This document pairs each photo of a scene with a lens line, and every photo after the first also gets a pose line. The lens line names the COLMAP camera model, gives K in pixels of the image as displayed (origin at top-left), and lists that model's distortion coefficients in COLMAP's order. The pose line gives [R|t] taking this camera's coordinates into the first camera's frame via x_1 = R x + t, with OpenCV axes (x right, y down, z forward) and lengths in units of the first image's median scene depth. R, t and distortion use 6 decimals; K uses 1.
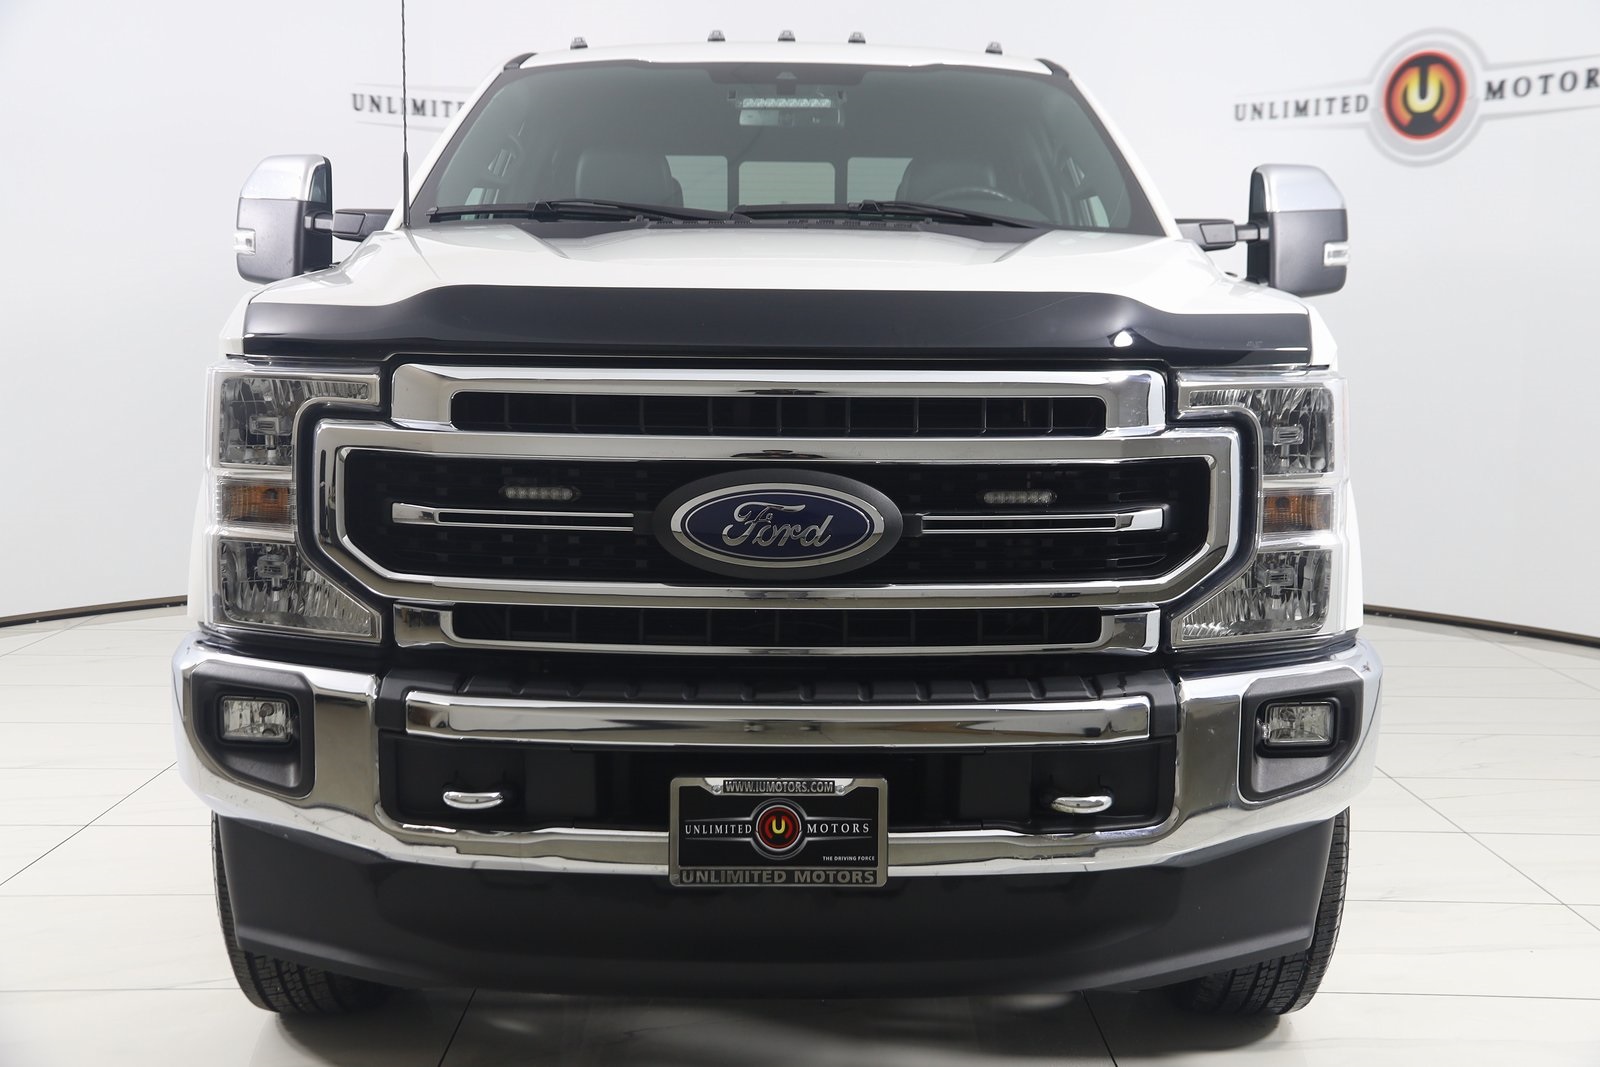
lens RADIAL K [[1342.6, 0, 797.5], [0, 1342.6, 553.8], [0, 0, 1]] dist [0.032583, 0.000811]
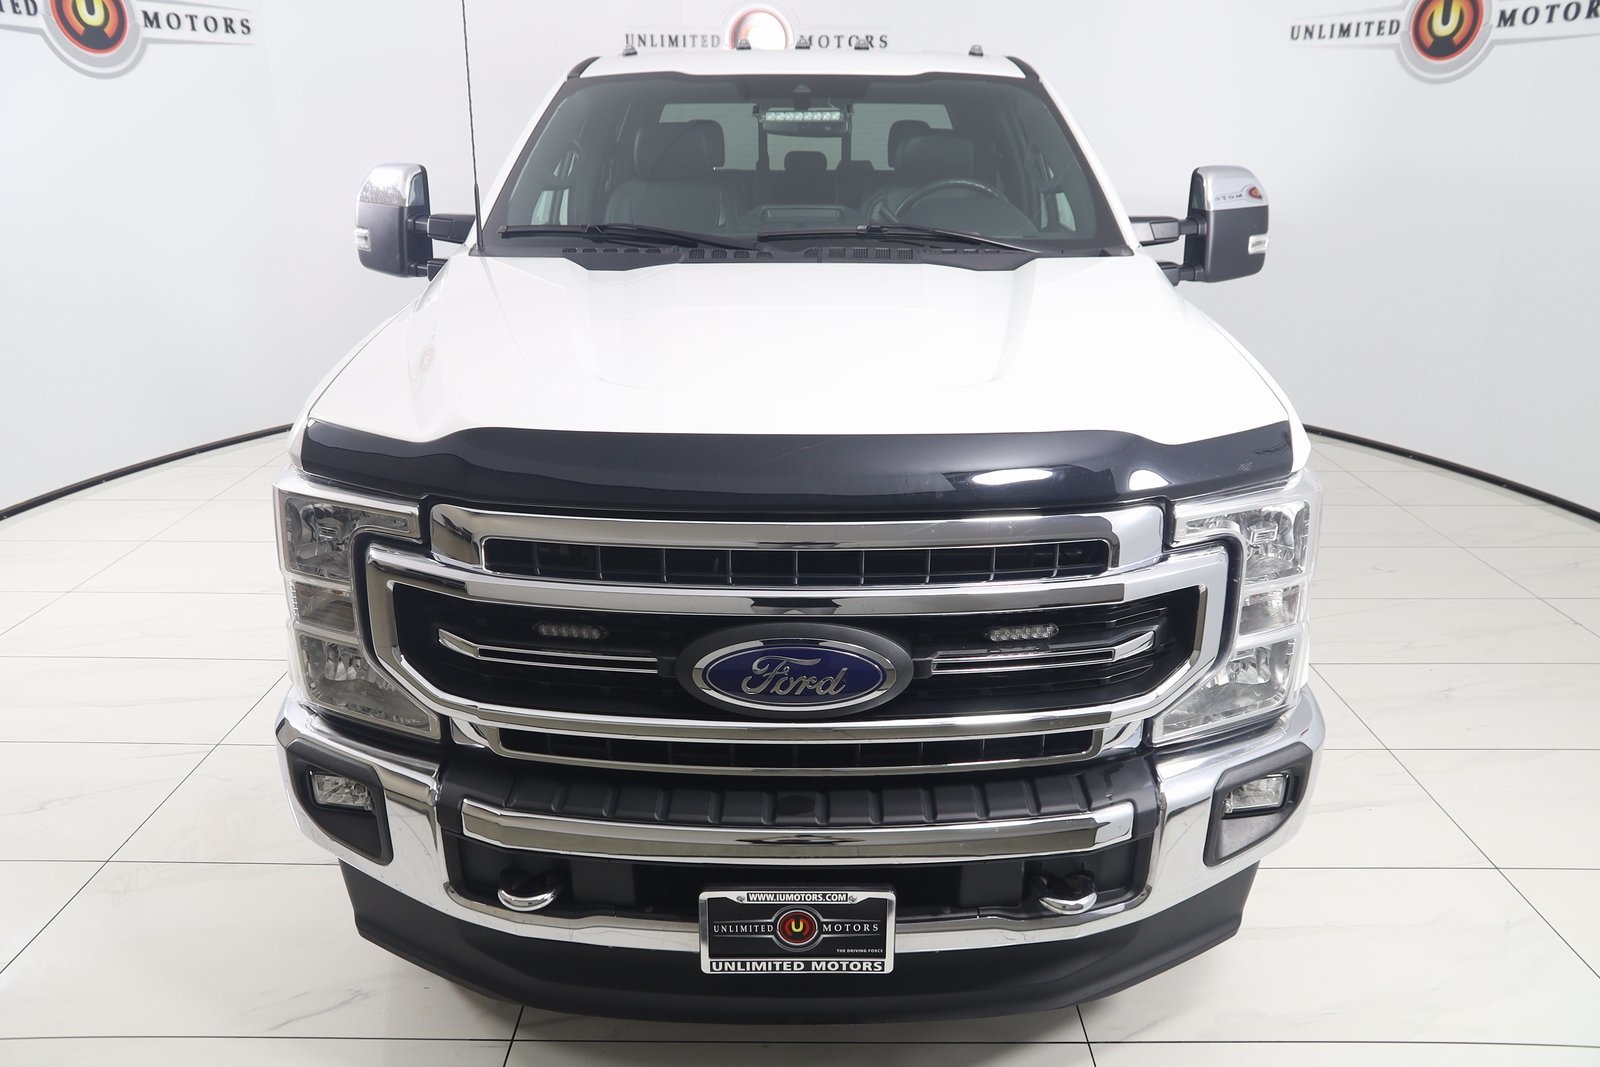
lens RADIAL K [[926.5, 0, 801.4], [0, 926.5, 506.7], [0, 0, 1]] dist [-0.037727, -0.000345]
pose [[0.999904, -0.003231, -0.013501, 0.000886], [0.005451, 0.985809, 0.167785, -0.268380], [0.012768, -0.167843, 0.985731, 0.305913]]
